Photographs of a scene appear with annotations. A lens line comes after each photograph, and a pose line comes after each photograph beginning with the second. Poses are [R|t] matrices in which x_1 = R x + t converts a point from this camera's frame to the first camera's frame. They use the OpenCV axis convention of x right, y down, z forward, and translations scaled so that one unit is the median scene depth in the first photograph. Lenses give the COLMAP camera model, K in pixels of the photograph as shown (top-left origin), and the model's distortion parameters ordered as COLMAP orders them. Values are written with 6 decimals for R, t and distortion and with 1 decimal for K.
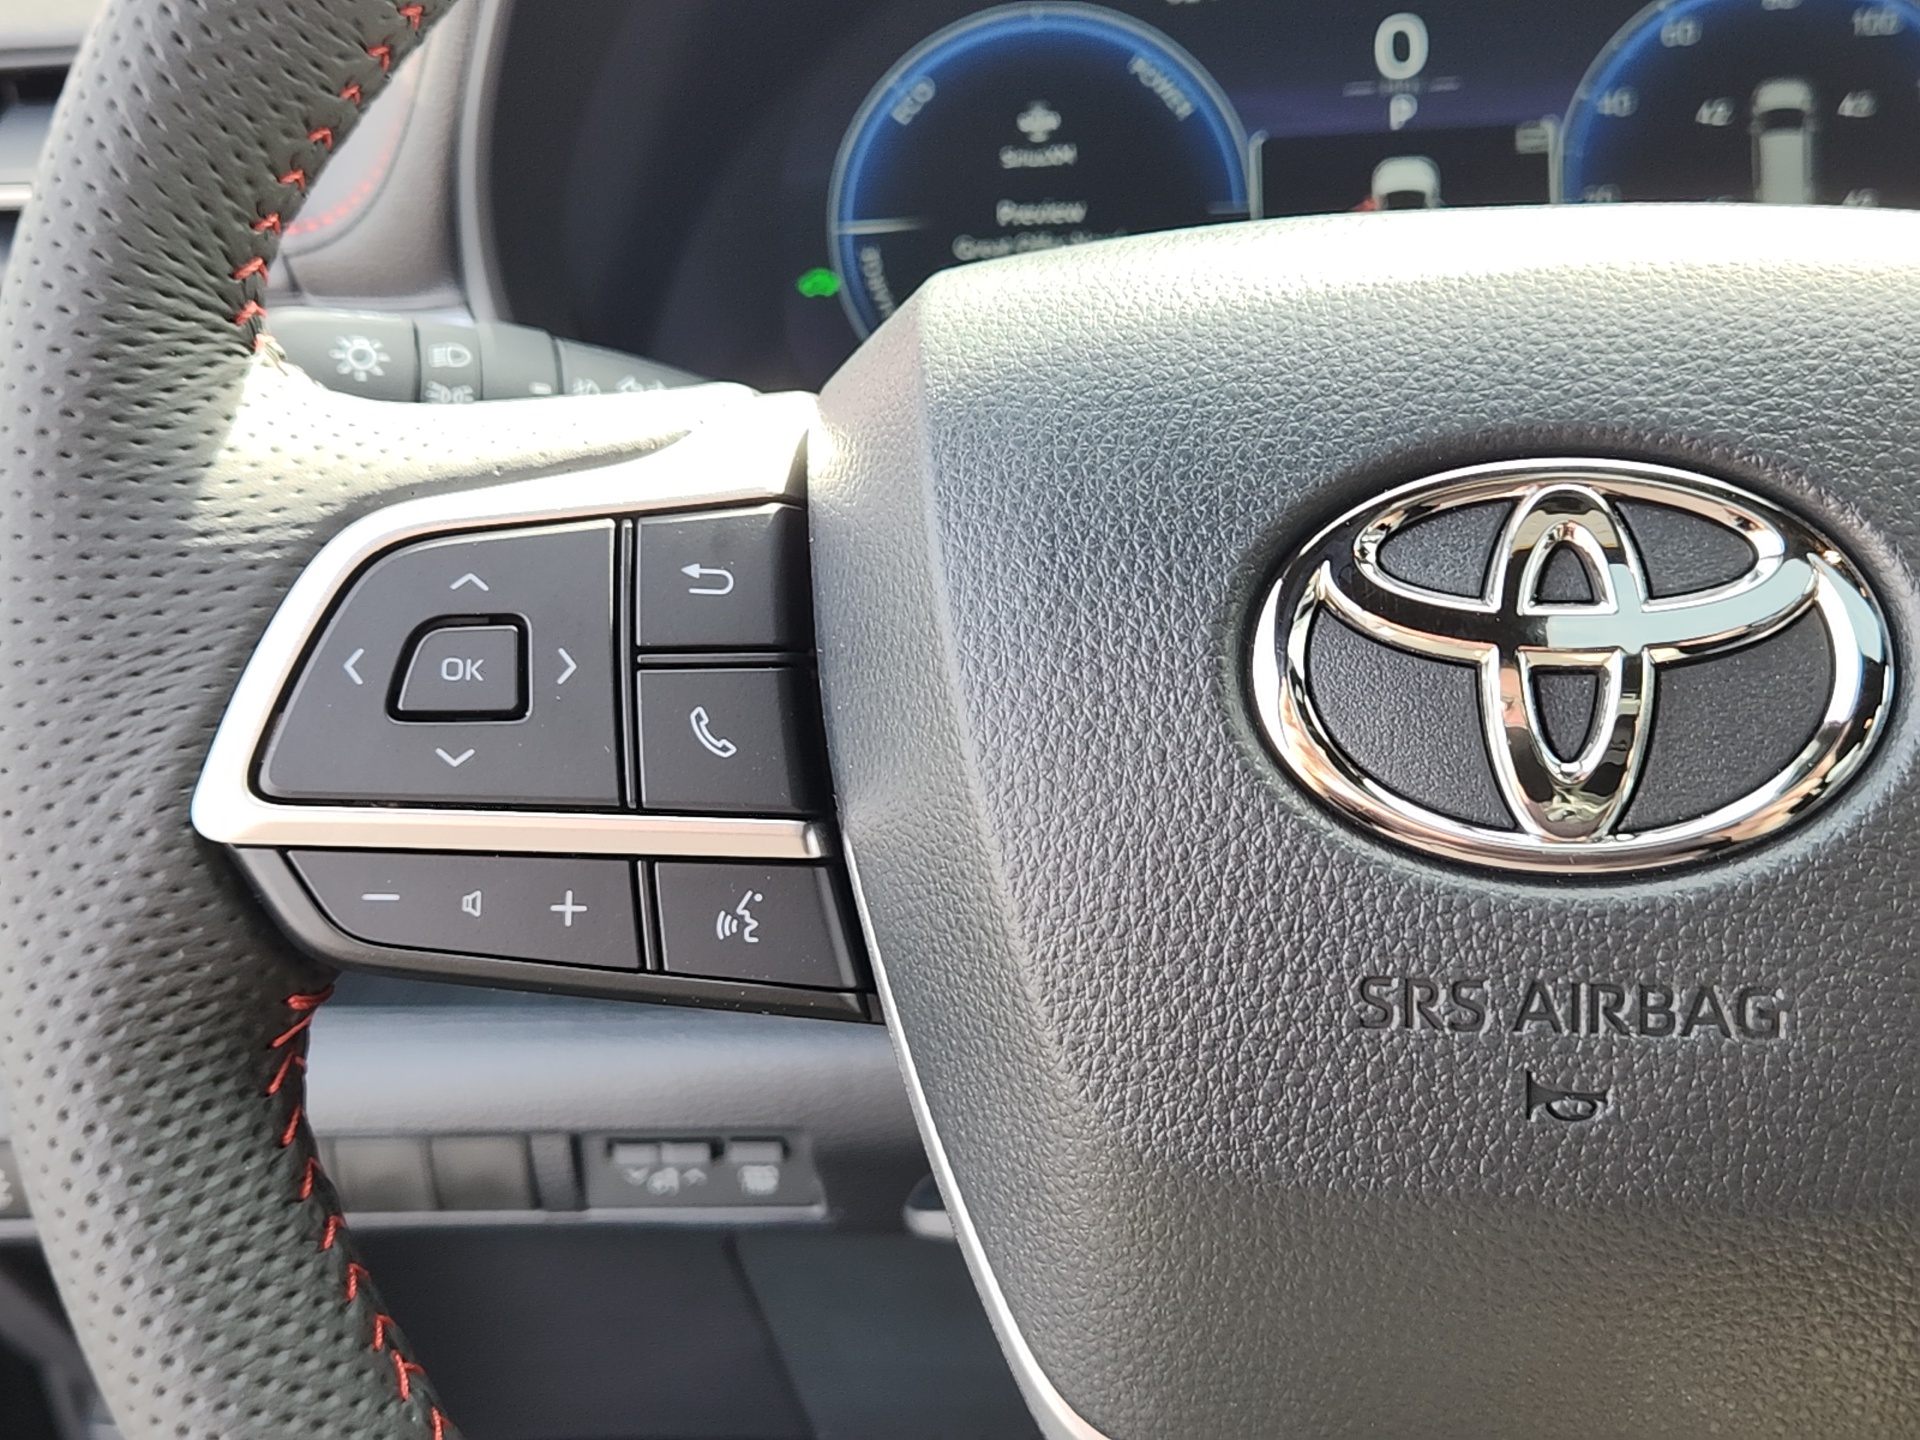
lens RADIAL K [[1753.2, 0, 955.1], [0, 1753.2, 723.8], [0, 0, 1]] dist [0.048279, -0.028398]
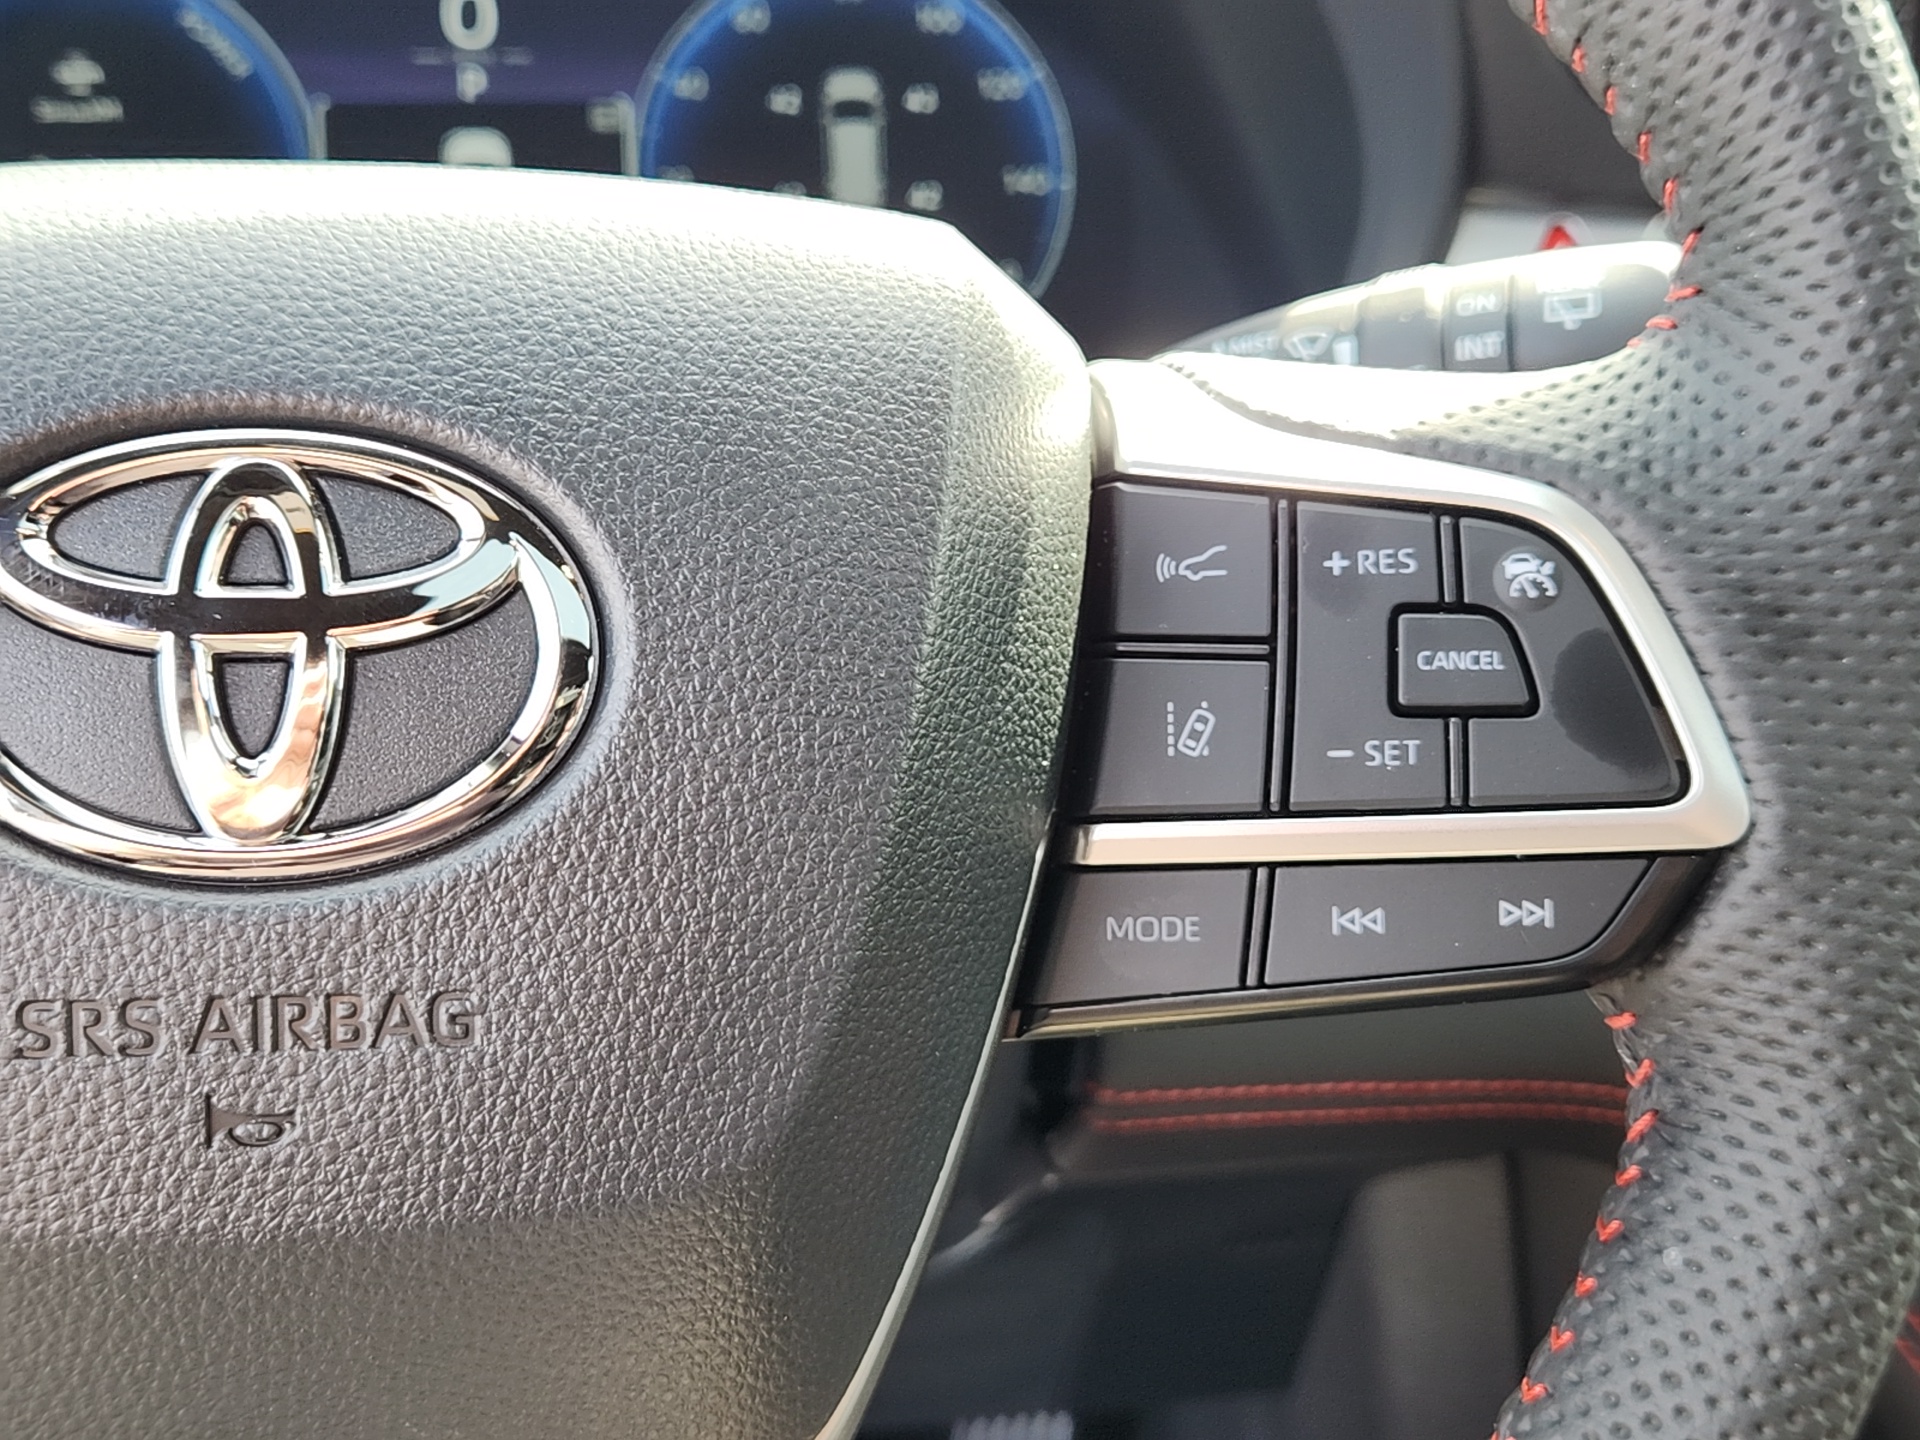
lens RADIAL K [[1742.5, 0, 960.0], [0, 1742.5, 720.0], [0, 0, 1]] dist [0.012403, 0.001549]
pose [[0.983689, -0.019007, 0.178871, 0.547172], [0.019761, 0.999802, -0.002432, 0.011777], [-0.178789, 0.005927, 0.983870, 0.035118]]
